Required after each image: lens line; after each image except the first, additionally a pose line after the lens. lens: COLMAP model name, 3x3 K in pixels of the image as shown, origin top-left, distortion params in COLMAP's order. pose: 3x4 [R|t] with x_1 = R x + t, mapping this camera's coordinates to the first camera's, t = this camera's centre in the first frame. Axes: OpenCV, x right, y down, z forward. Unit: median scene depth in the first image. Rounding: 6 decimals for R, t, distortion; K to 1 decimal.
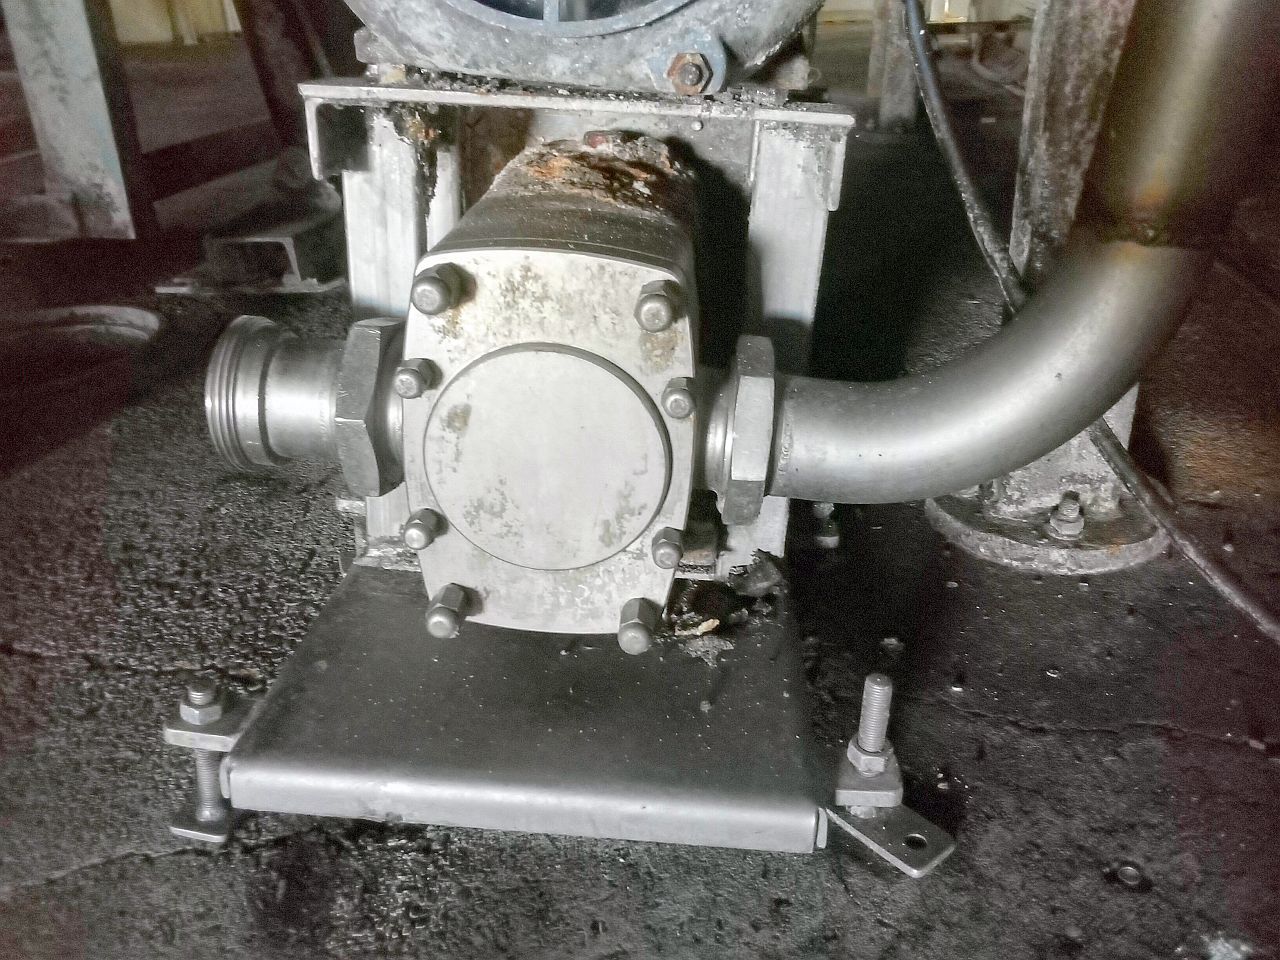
lens RADIAL K [[1010.8, 0, 640.0], [0, 1010.8, 480.0], [0, 0, 1]] dist [0.019025, 0.001047]
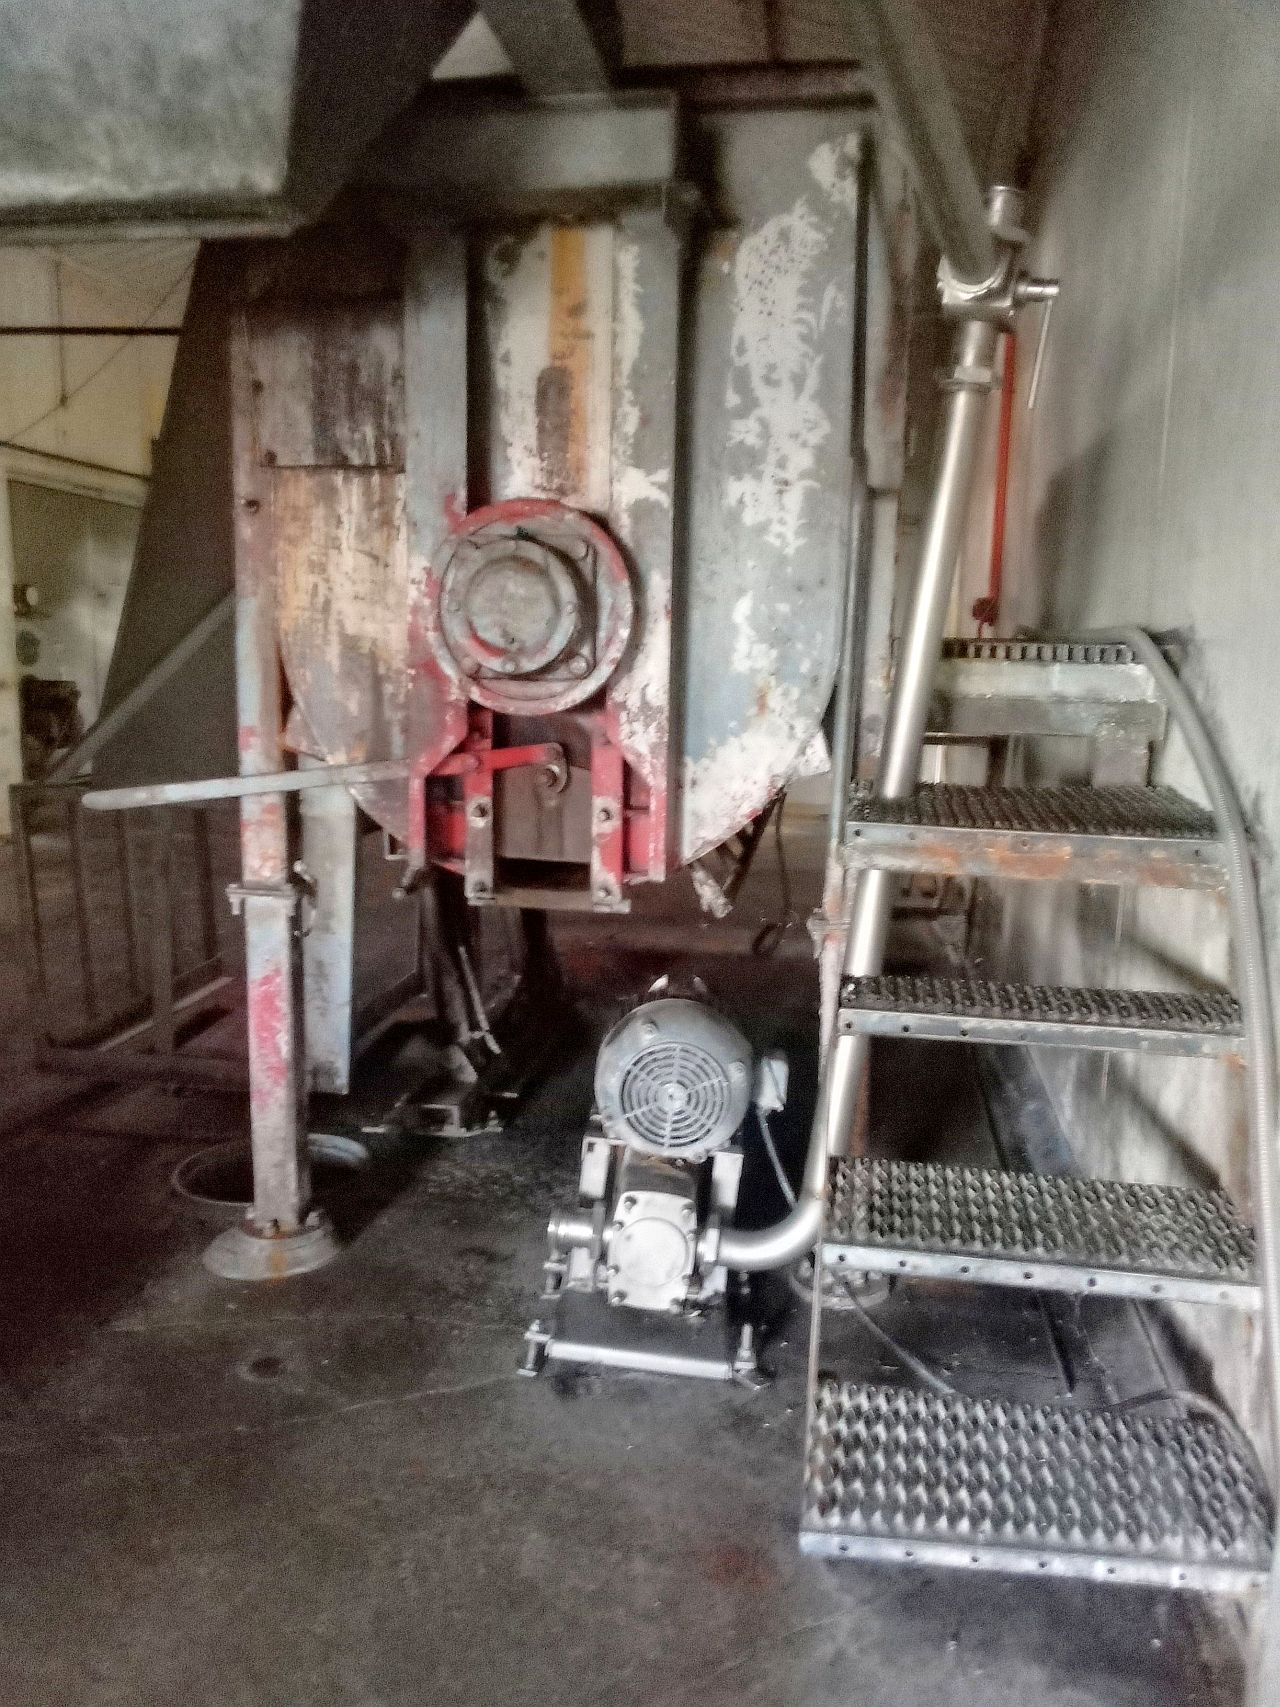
lens RADIAL K [[1348.0, 0, 640.0], [0, 1348.0, 853.5], [0, 0, 1]] dist [0.019025, 0.001047]
pose [[0.998231, 0.055478, 0.021391, -0.282972], [-0.046487, 0.952501, -0.300966, 0.070069], [-0.037072, 0.299439, 0.953395, -3.494686]]
